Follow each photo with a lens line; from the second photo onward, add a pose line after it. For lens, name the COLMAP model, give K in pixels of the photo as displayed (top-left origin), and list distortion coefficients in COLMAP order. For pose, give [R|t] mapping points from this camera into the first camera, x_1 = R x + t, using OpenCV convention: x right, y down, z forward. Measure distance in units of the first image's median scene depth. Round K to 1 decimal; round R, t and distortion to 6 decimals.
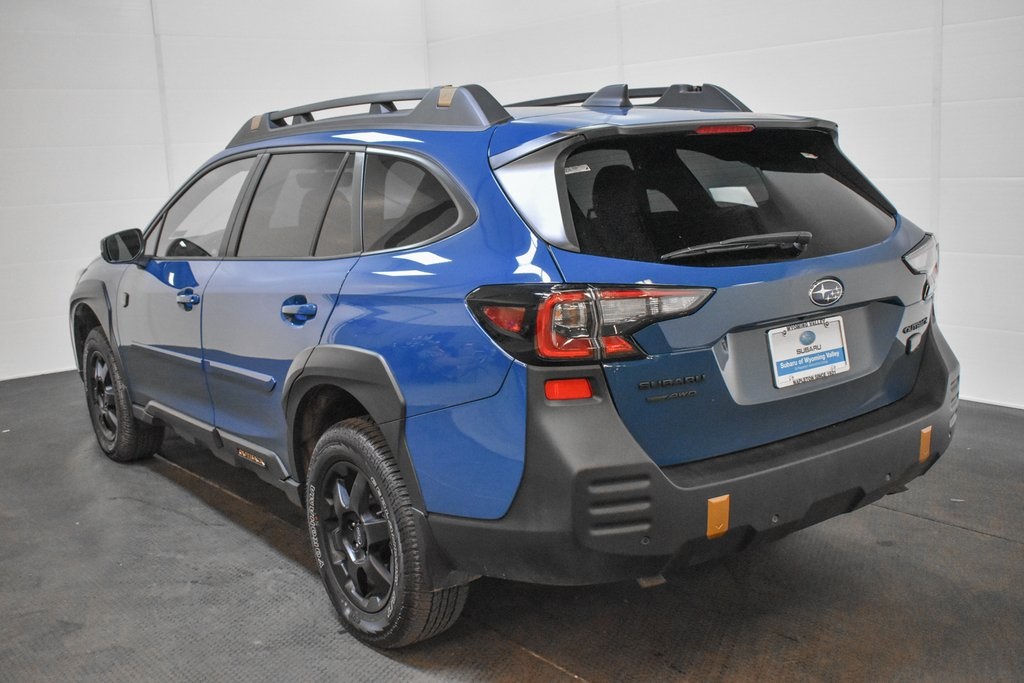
lens RADIAL K [[1069.6, 0, 509.4], [0, 1069.6, 338.1], [0, 0, 1]] dist [-0.004756, 0.000000]
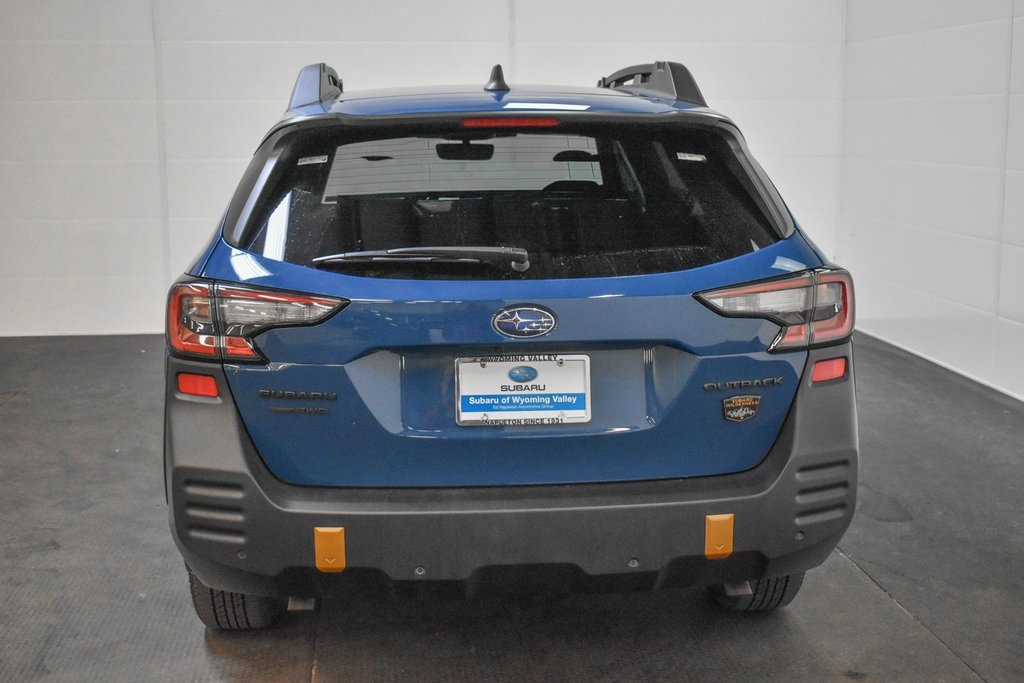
lens RADIAL K [[1319.5, 0, 514.3], [0, 1319.5, 345.9], [0, 0, 1]] dist [-0.075582, 0.000000]
pose [[0.845629, 0.129578, -0.517804, 0.820591], [-0.123336, 0.991268, 0.046639, -0.070910], [0.519326, 0.024424, 0.854227, 0.109124]]
